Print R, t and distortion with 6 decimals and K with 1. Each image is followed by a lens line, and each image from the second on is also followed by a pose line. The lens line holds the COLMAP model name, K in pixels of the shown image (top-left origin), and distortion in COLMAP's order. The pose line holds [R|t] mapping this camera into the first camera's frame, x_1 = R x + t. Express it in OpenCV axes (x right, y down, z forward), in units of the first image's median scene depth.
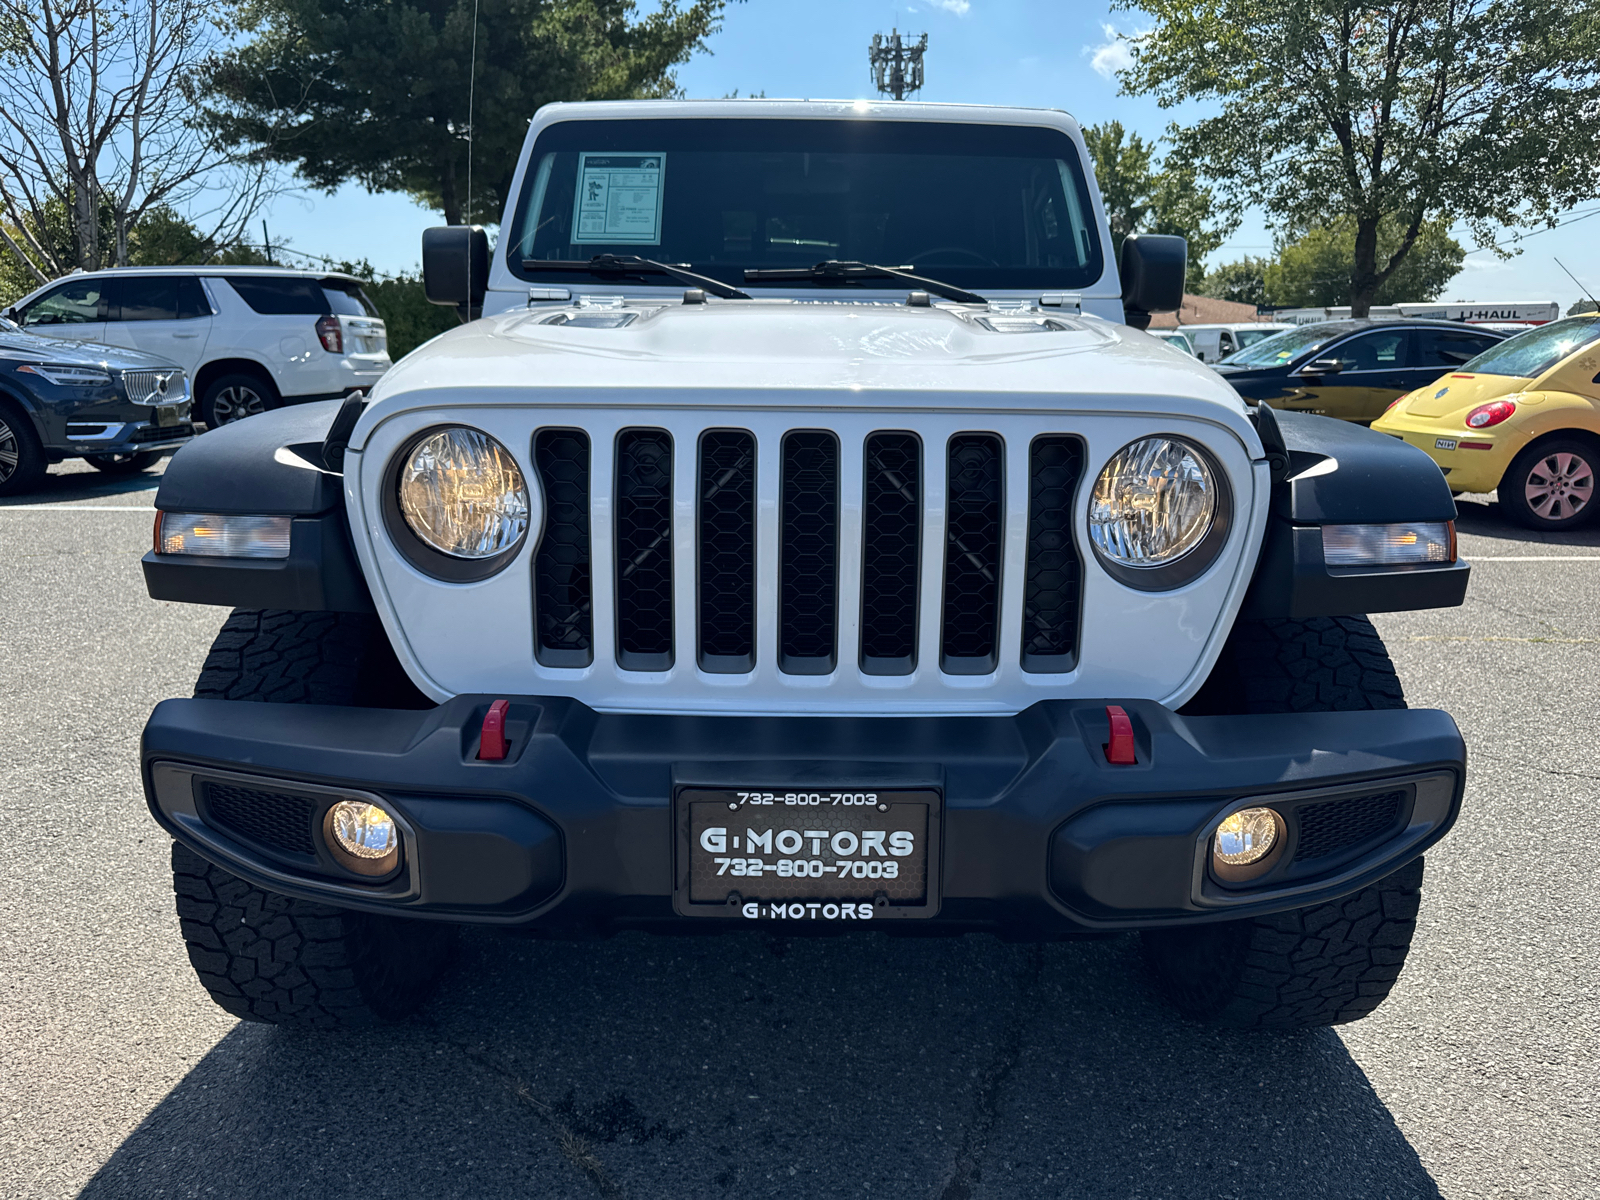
lens RADIAL K [[1146.9, 0, 806.2], [0, 1146.9, 600.9], [0, 0, 1]] dist [0.049706, -0.066544]
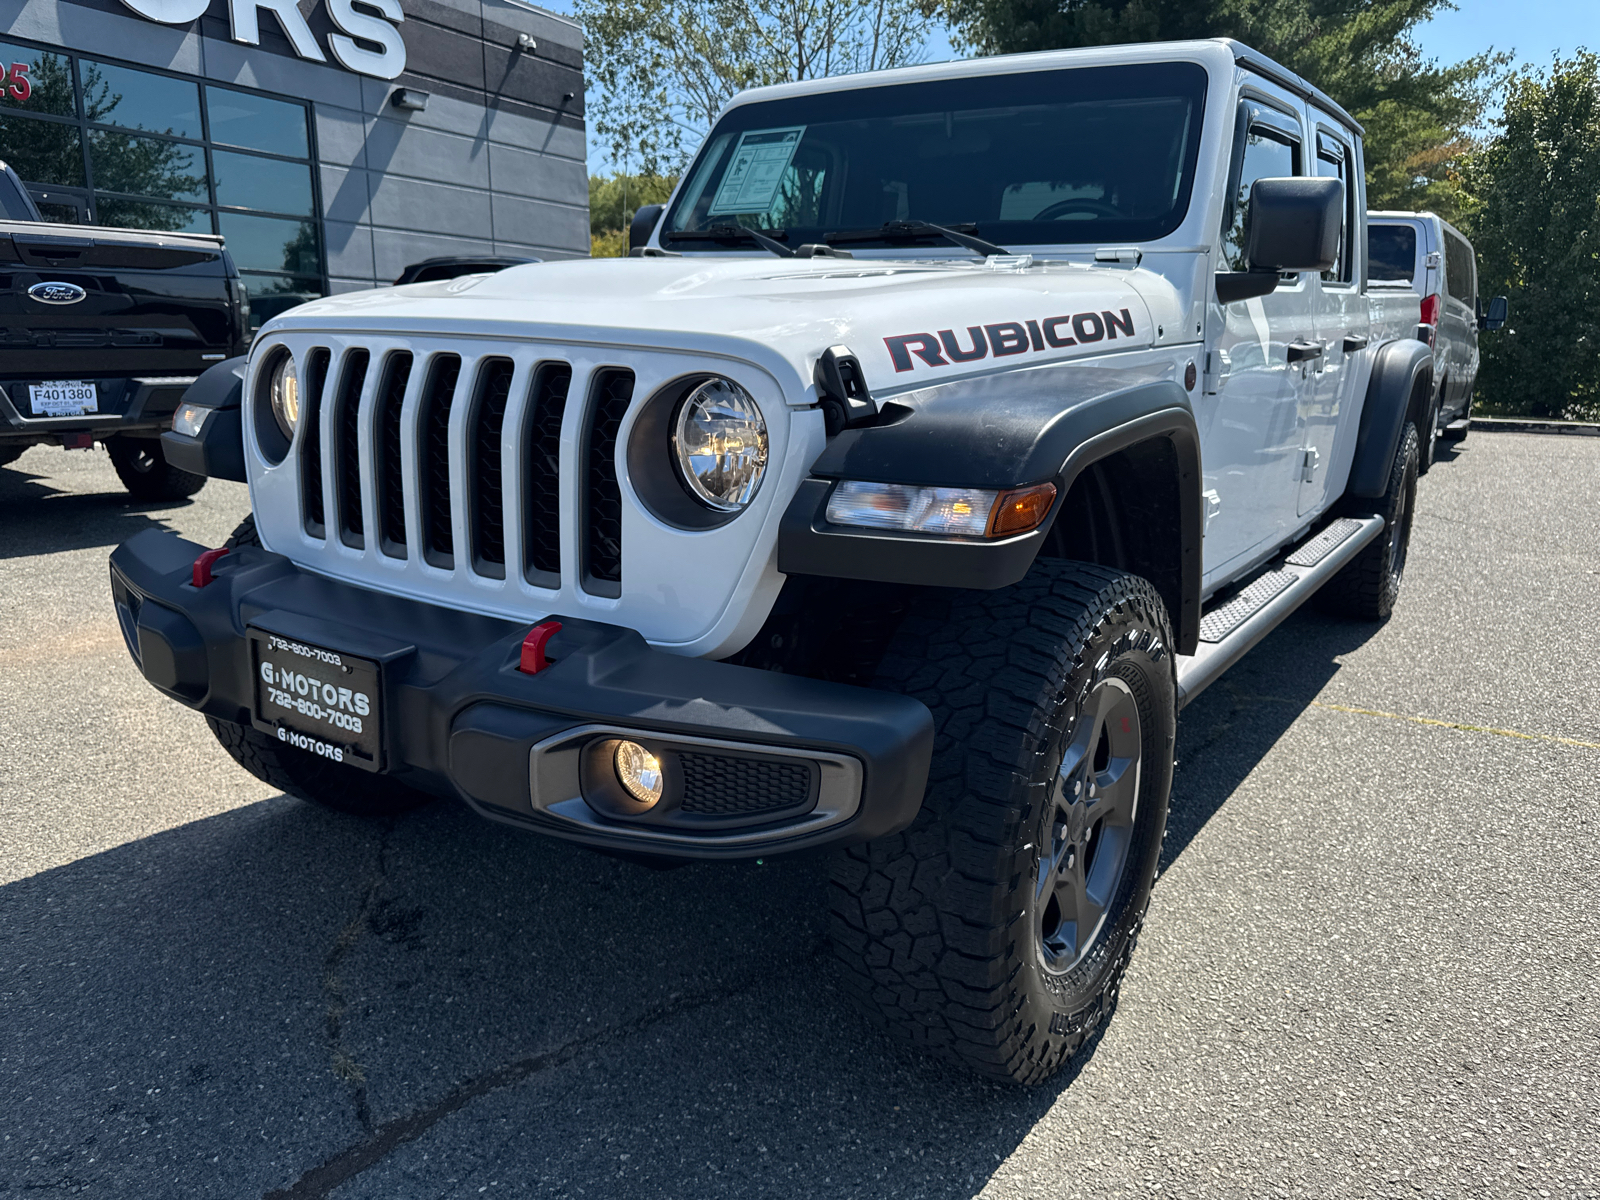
lens RADIAL K [[1148.7, 0, 797.4], [0, 1148.7, 593.8], [0, 0, 1]] dist [0.018021, -0.019809]
pose [[0.826397, 0.139414, -0.545557, 0.926593], [-0.138421, 0.989432, 0.043166, -0.010098], [0.545809, 0.039845, 0.836962, 0.222484]]
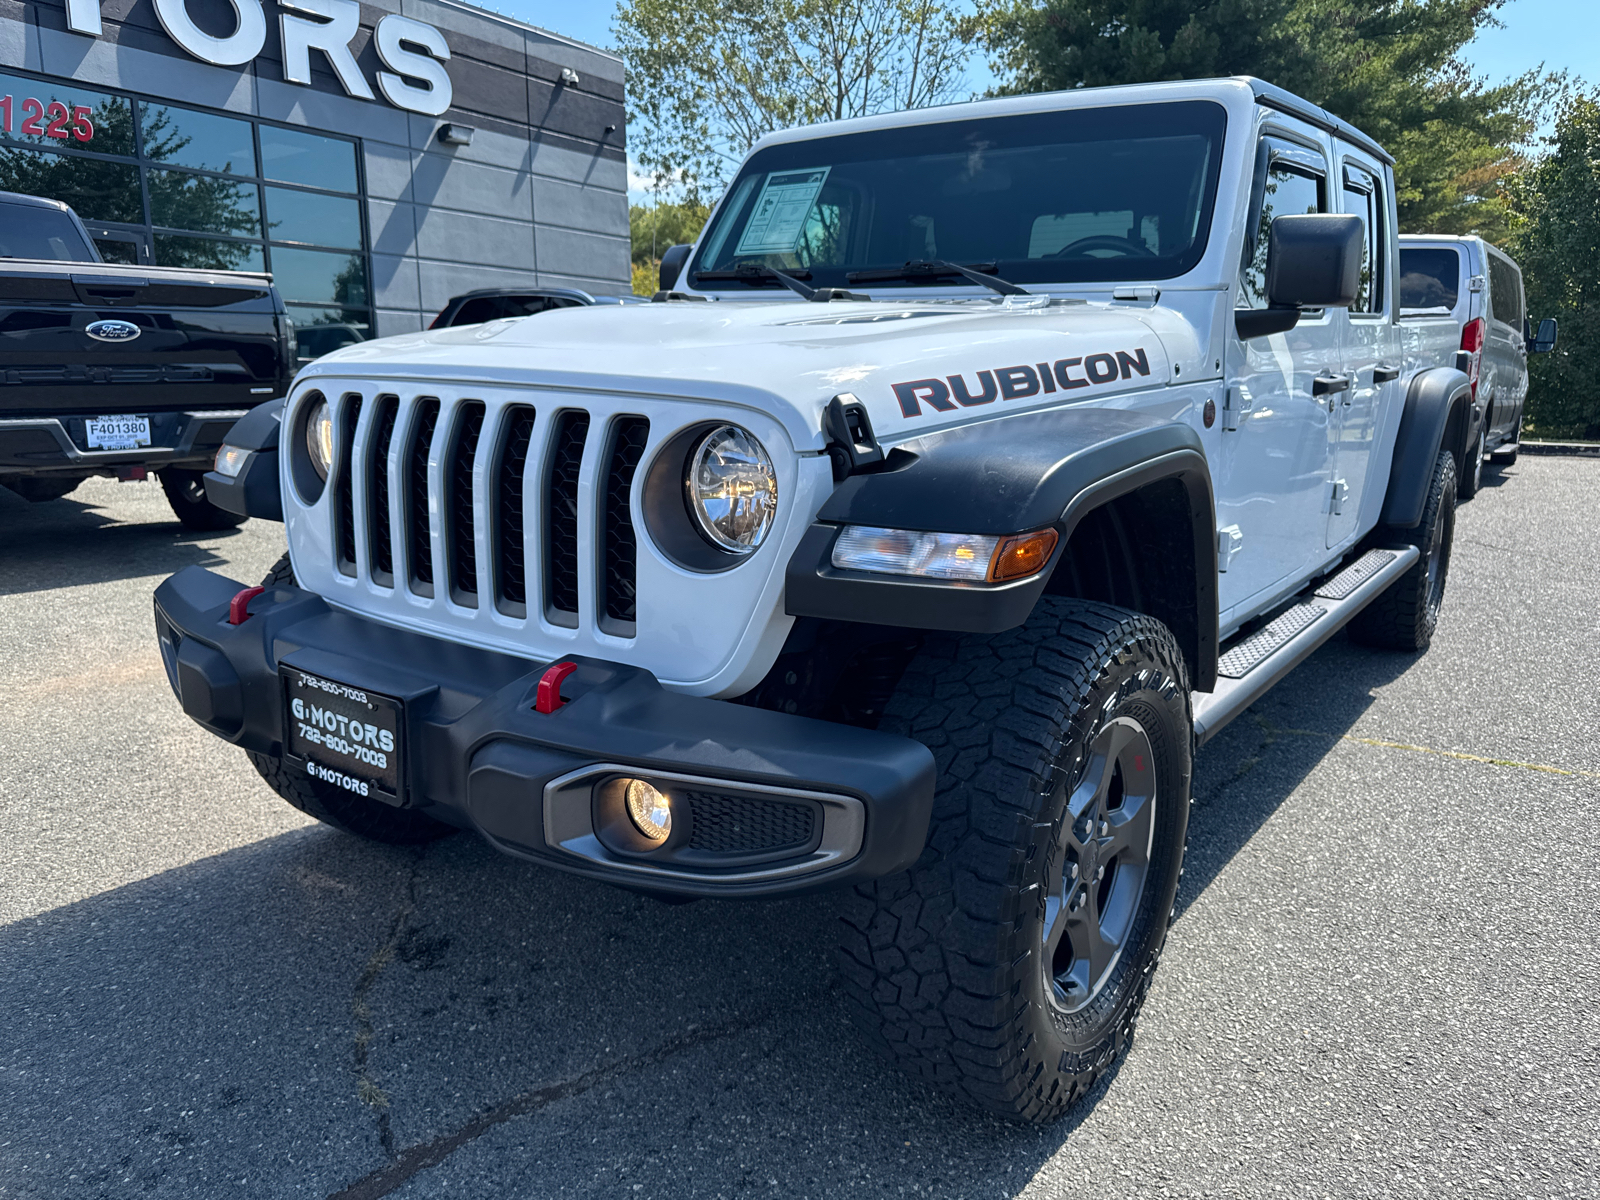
lens RADIAL K [[1150.7, 0, 794.1], [0, 1150.7, 598.3], [0, 0, 1]] dist [0.009260, -0.008897]
pose [[0.804850, 0.131091, -0.578820, 0.959316], [-0.138210, 0.989886, 0.032008, -0.030289], [0.577161, 0.054237, 0.814827, 0.218061]]
